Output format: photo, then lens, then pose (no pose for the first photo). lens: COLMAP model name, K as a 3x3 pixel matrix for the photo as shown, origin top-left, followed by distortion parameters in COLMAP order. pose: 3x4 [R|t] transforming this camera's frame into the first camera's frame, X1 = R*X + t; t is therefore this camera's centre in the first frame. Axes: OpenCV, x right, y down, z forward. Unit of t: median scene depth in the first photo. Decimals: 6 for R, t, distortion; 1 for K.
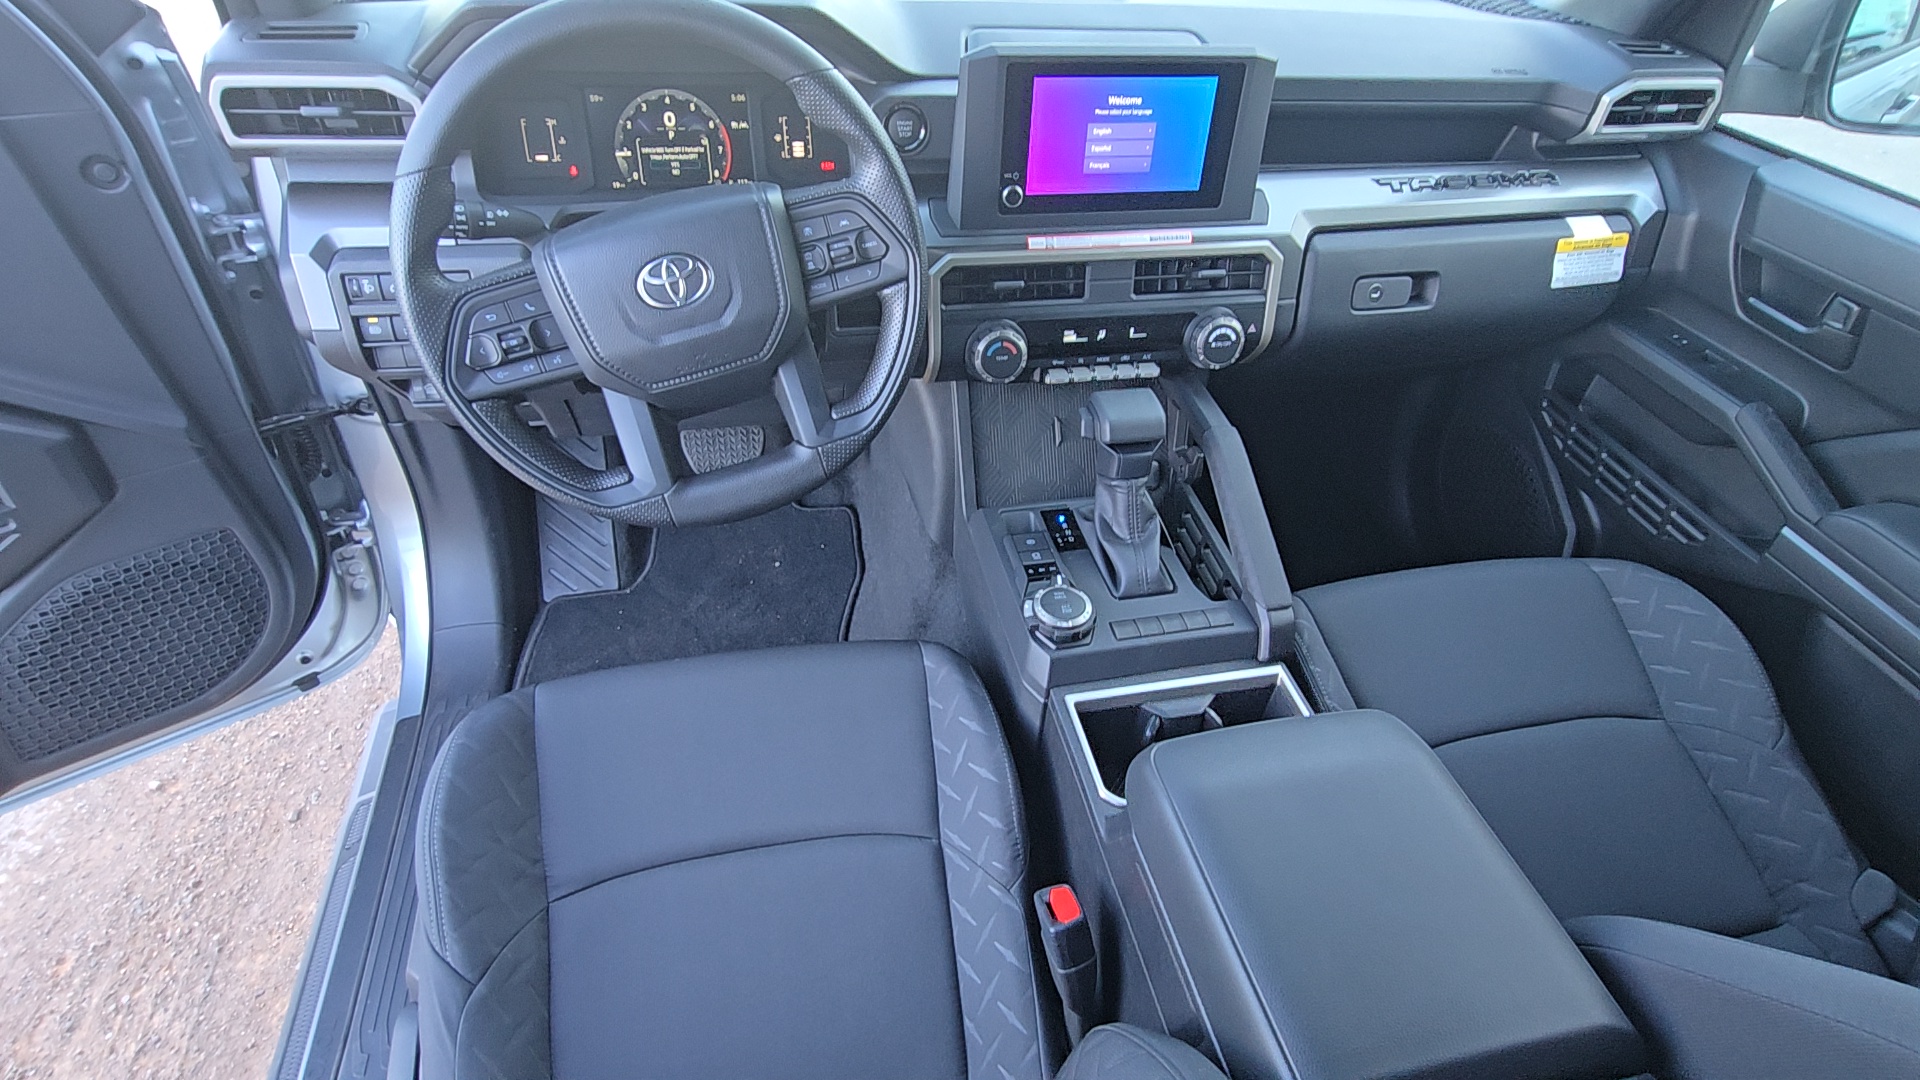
lens RADIAL K [[948.1, 0, 960.0], [0, 948.1, 540.0], [0, 0, 1]] dist [0.002936, 0.001375]
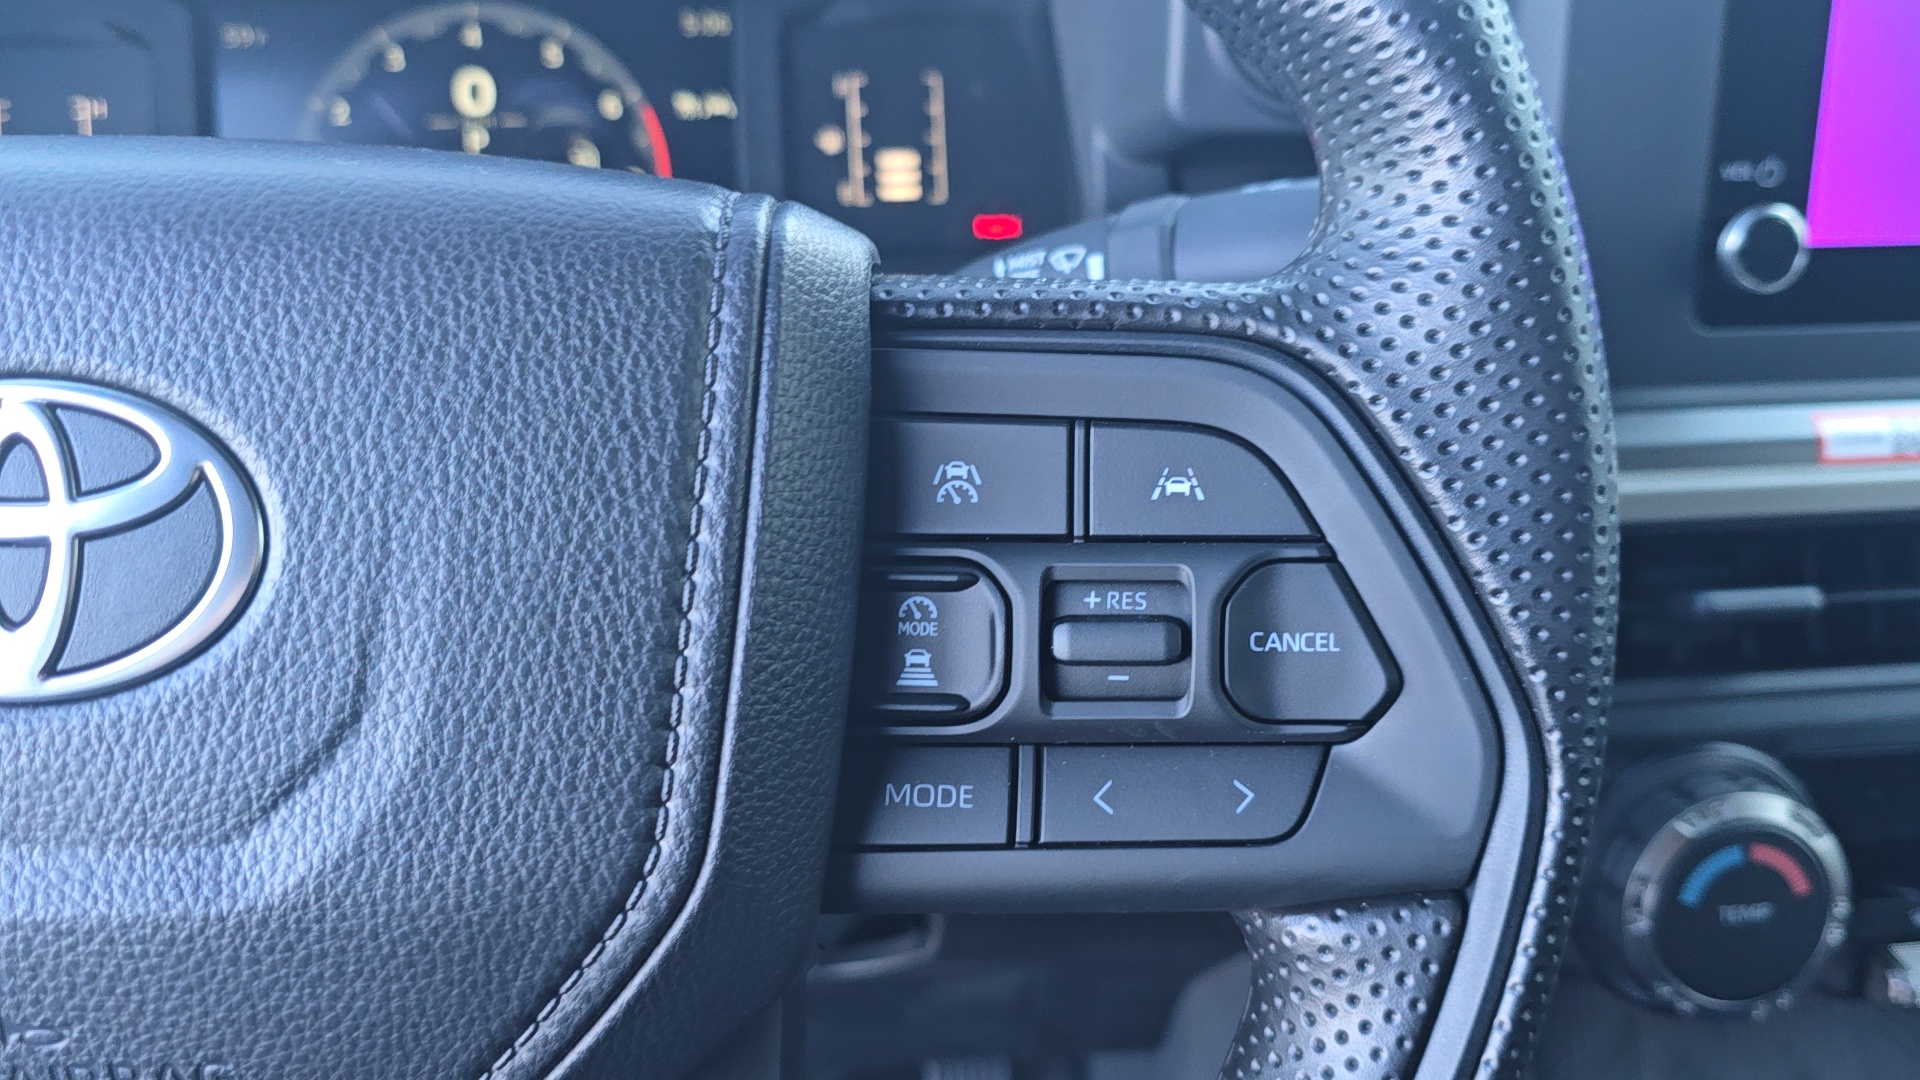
lens RADIAL K [[1675.2, 0, 953.7], [0, 1675.2, 572.6], [0, 0, 1]] dist [-0.035451, 0.001098]
pose [[0.988719, -0.020915, -0.148316, -0.080139], [-0.026580, 0.949989, -0.311149, -0.136830], [0.147407, 0.311581, 0.938716, 0.559689]]
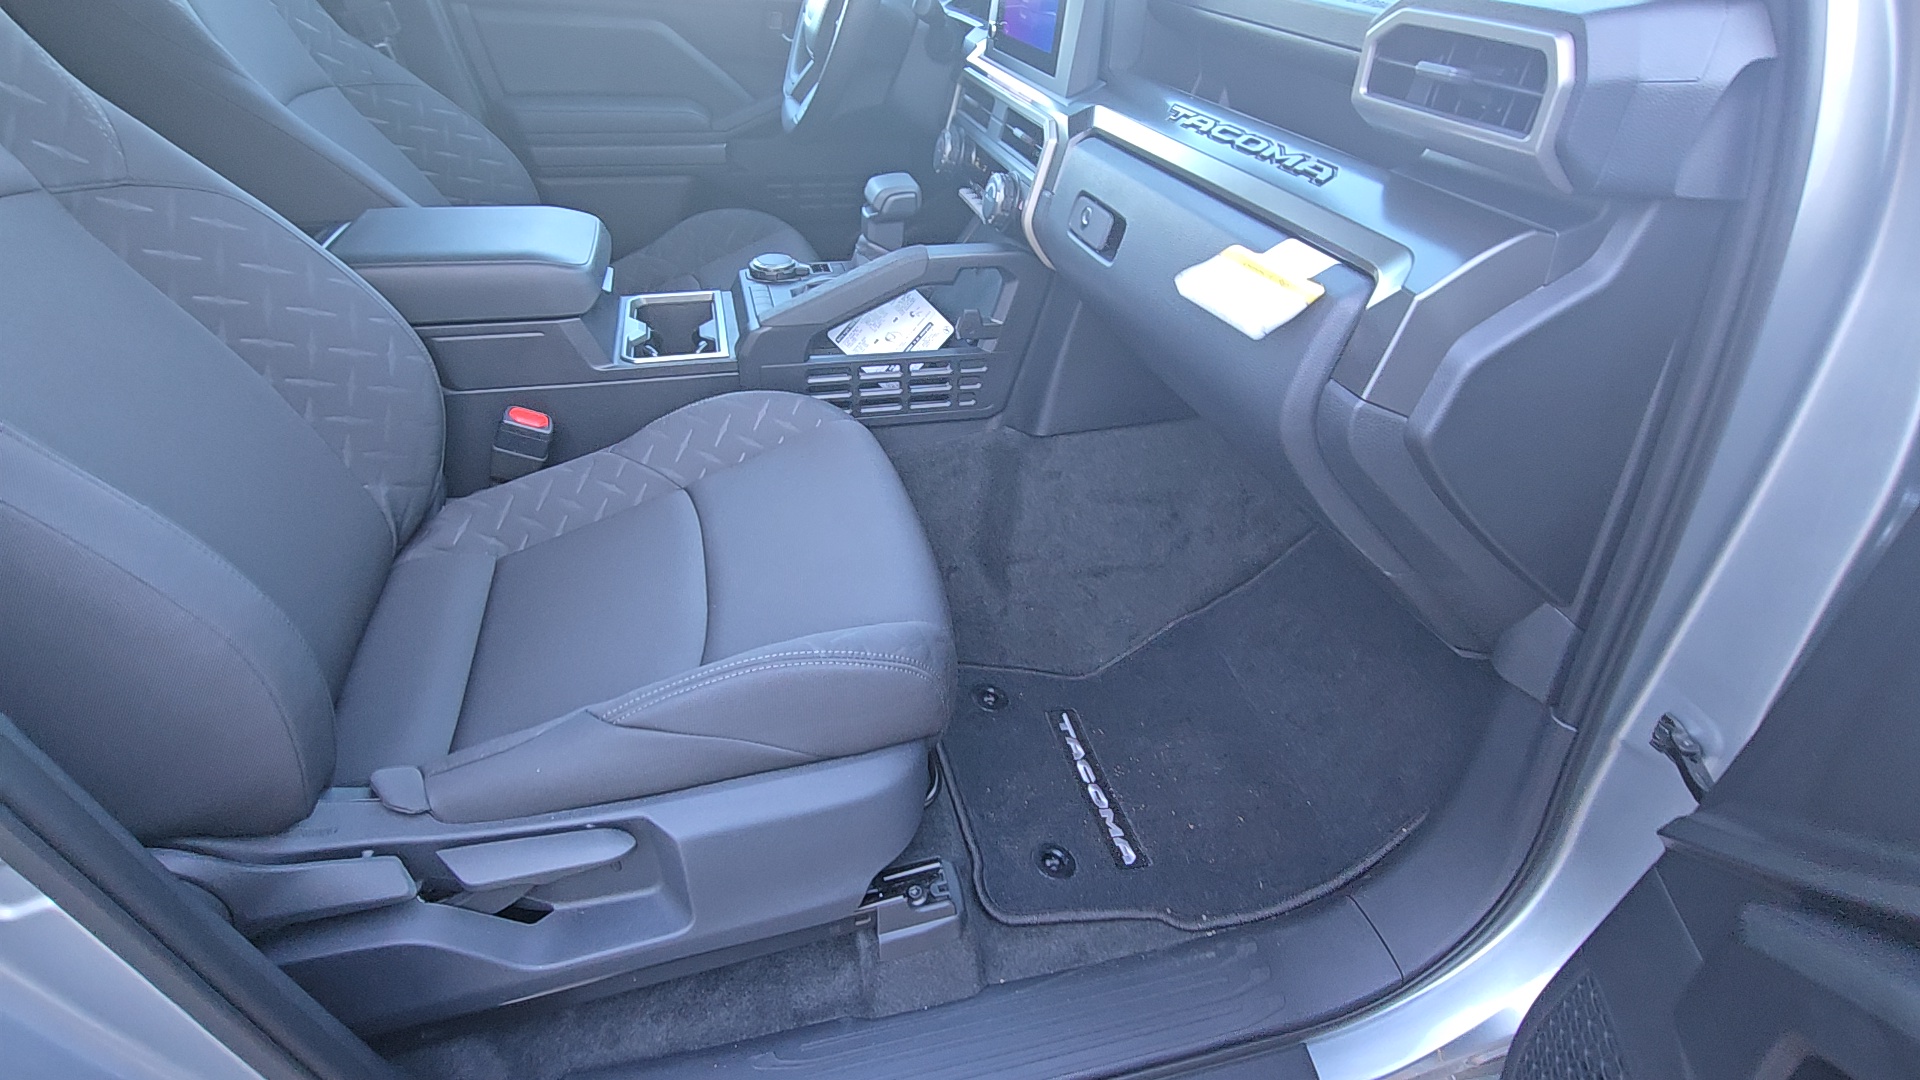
lens RADIAL K [[957.1, 0, 982.9], [0, 957.1, 542.5], [0, 0, 1]] dist [0.002020, 0.000274]
pose [[0.043102, 0.501181, -0.864268, 1.407653], [-0.694291, 0.637074, 0.334808, -0.320829], [0.718403, 0.585623, 0.375424, 0.845243]]
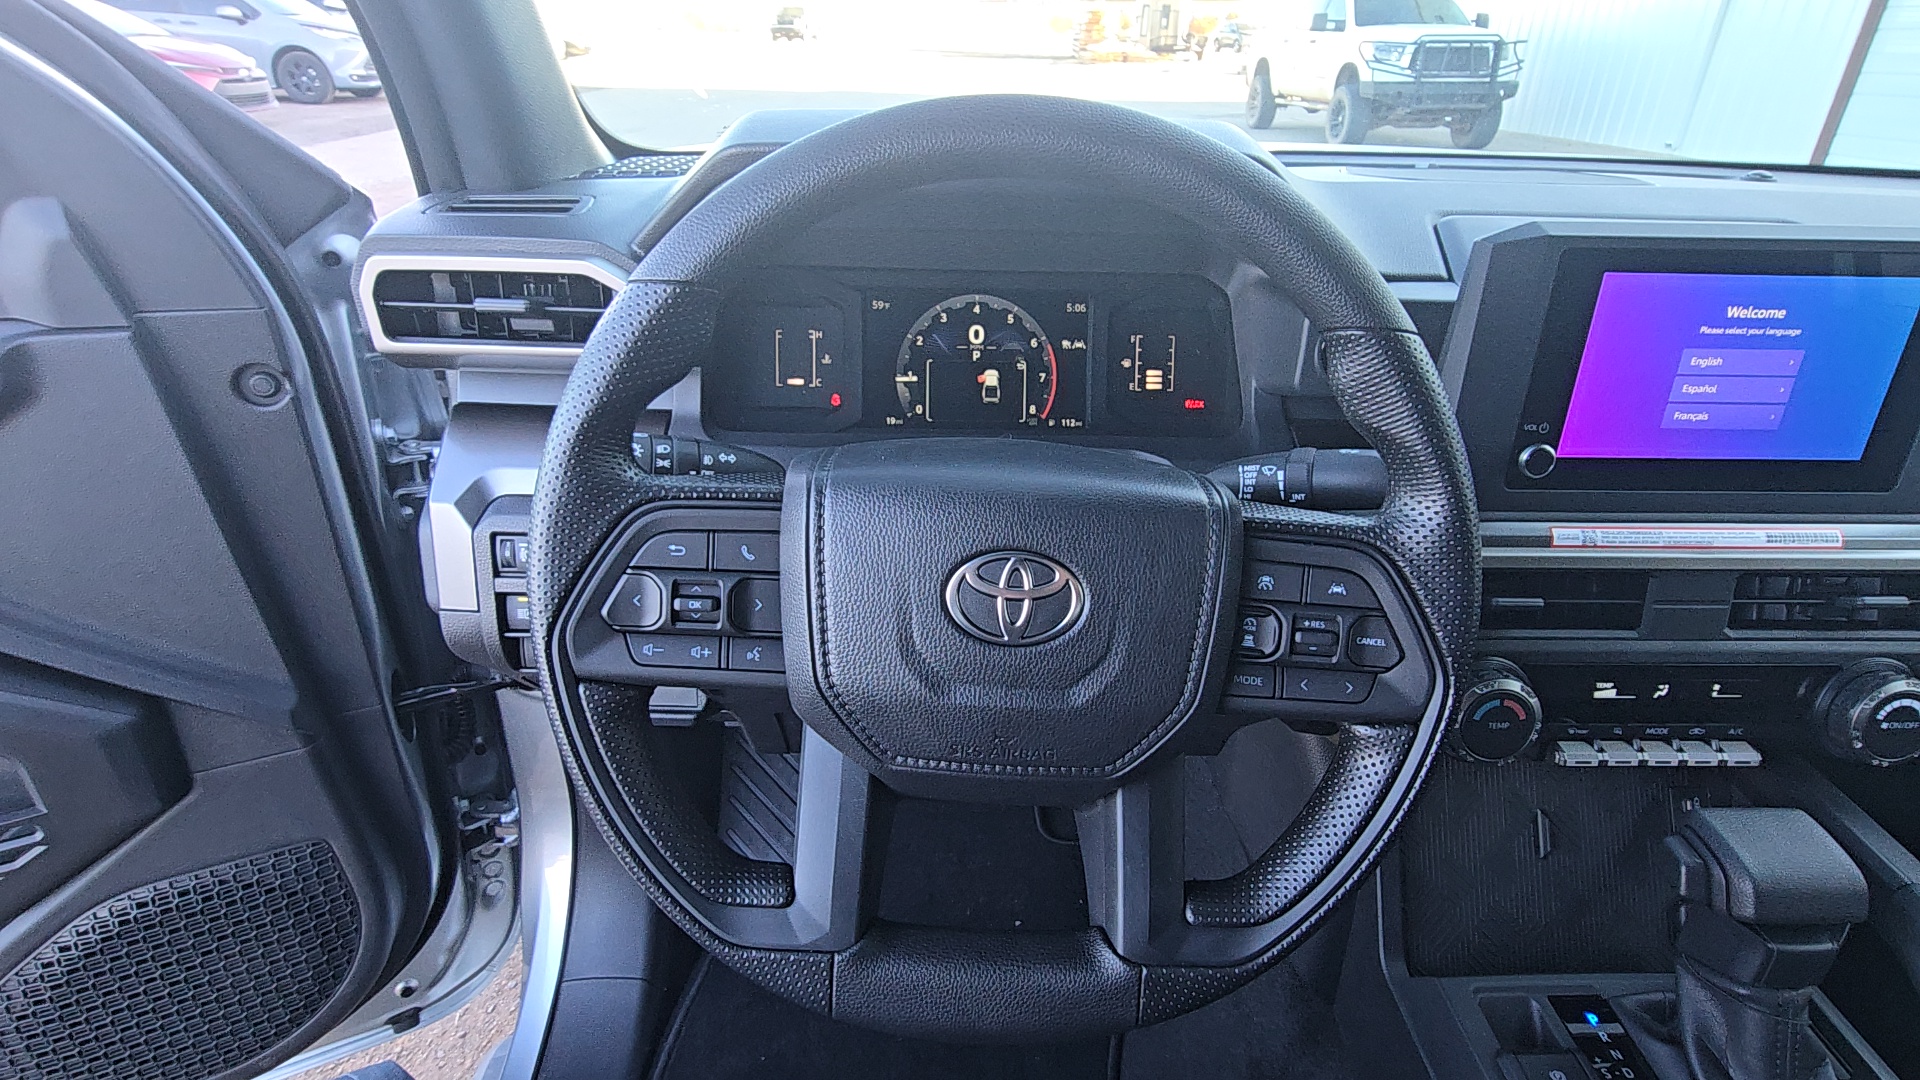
lens RADIAL K [[970.1, 0, 970.5], [0, 970.1, 554.4], [0, 0, 1]] dist [0.001053, 0.000343]
pose [[0.979404, 0.059360, -0.192987, -0.158497], [-0.101494, 0.971012, -0.216411, -0.128478], [0.174546, 0.231541, 0.957038, 0.345066]]
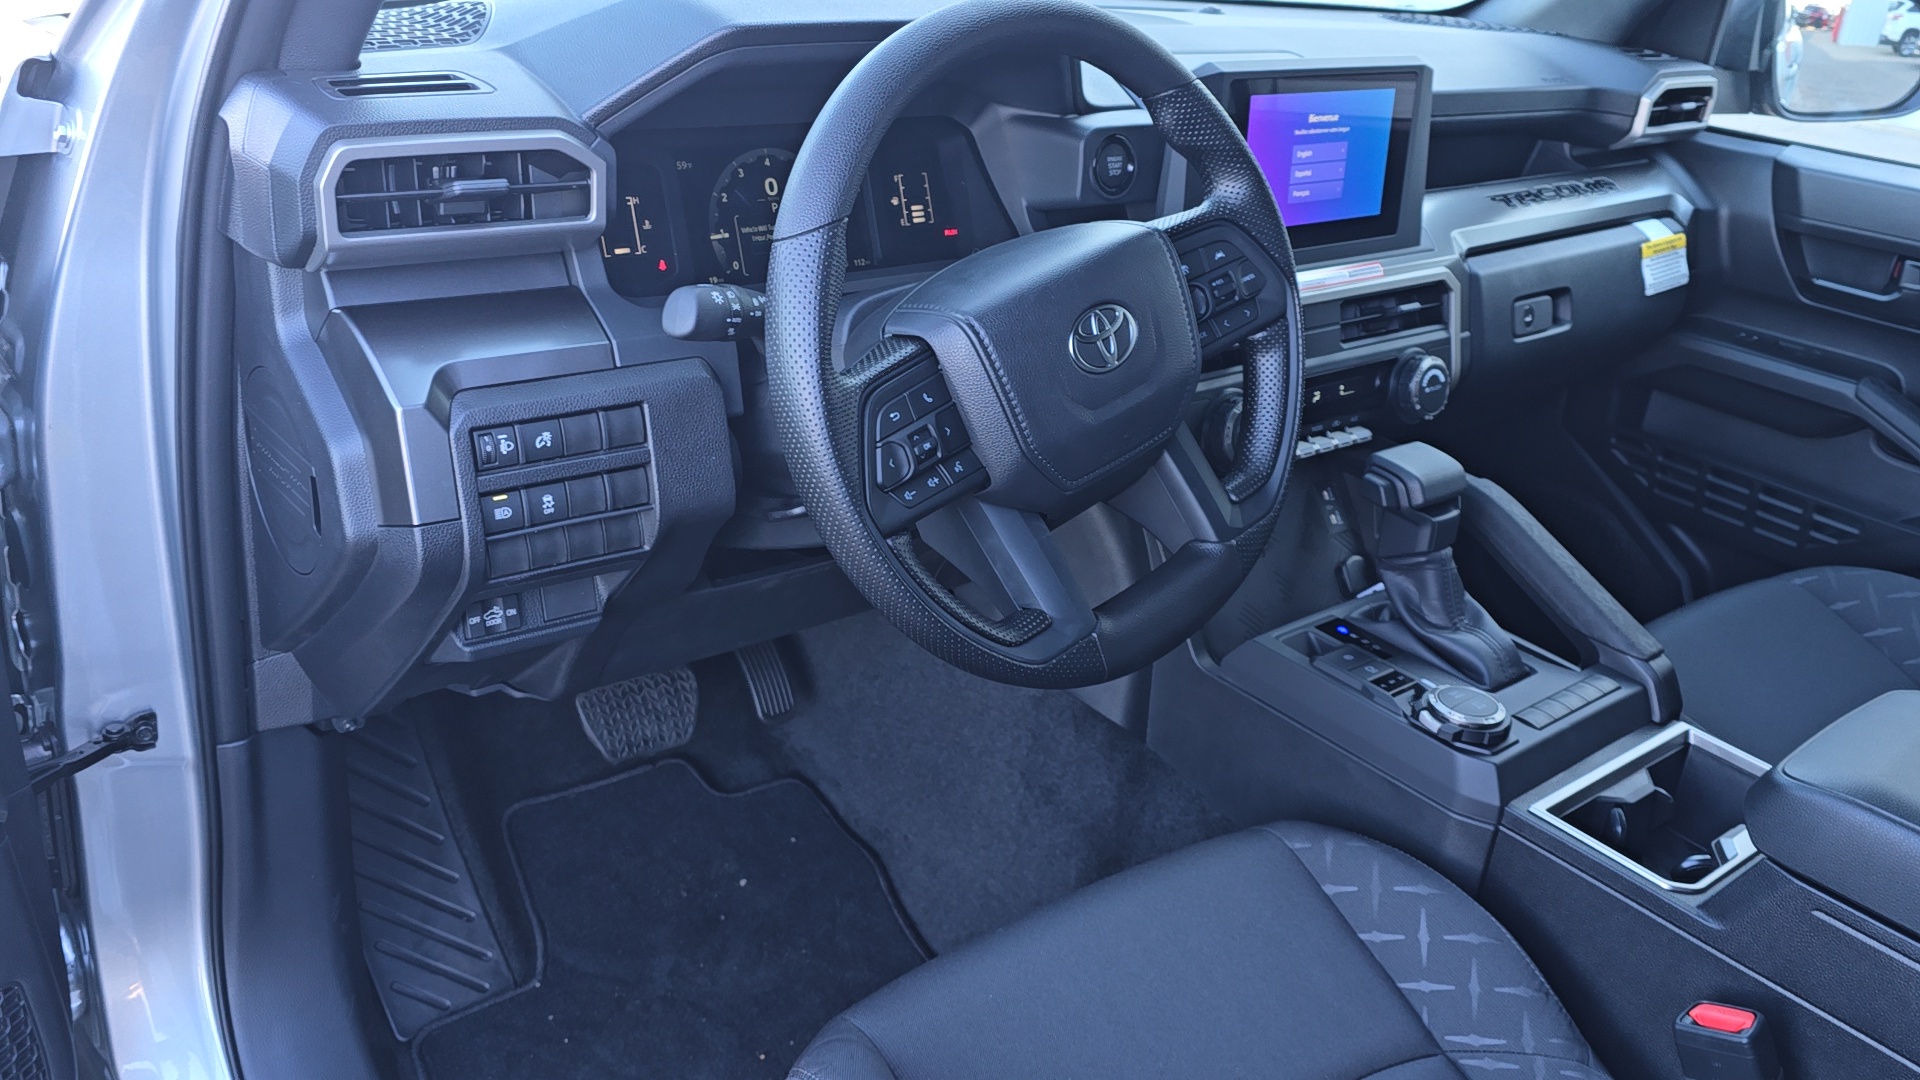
lens RADIAL K [[1550.9, 0, 990.8], [0, 1550.9, 541.7], [0, 0, 1]] dist [0.002762, 0.009926]
pose [[0.891513, -0.173405, 0.418492, -0.670700], [0.267441, 0.947125, -0.177283, 0.056965], [-0.365622, 0.269972, 0.890750, -0.023204]]
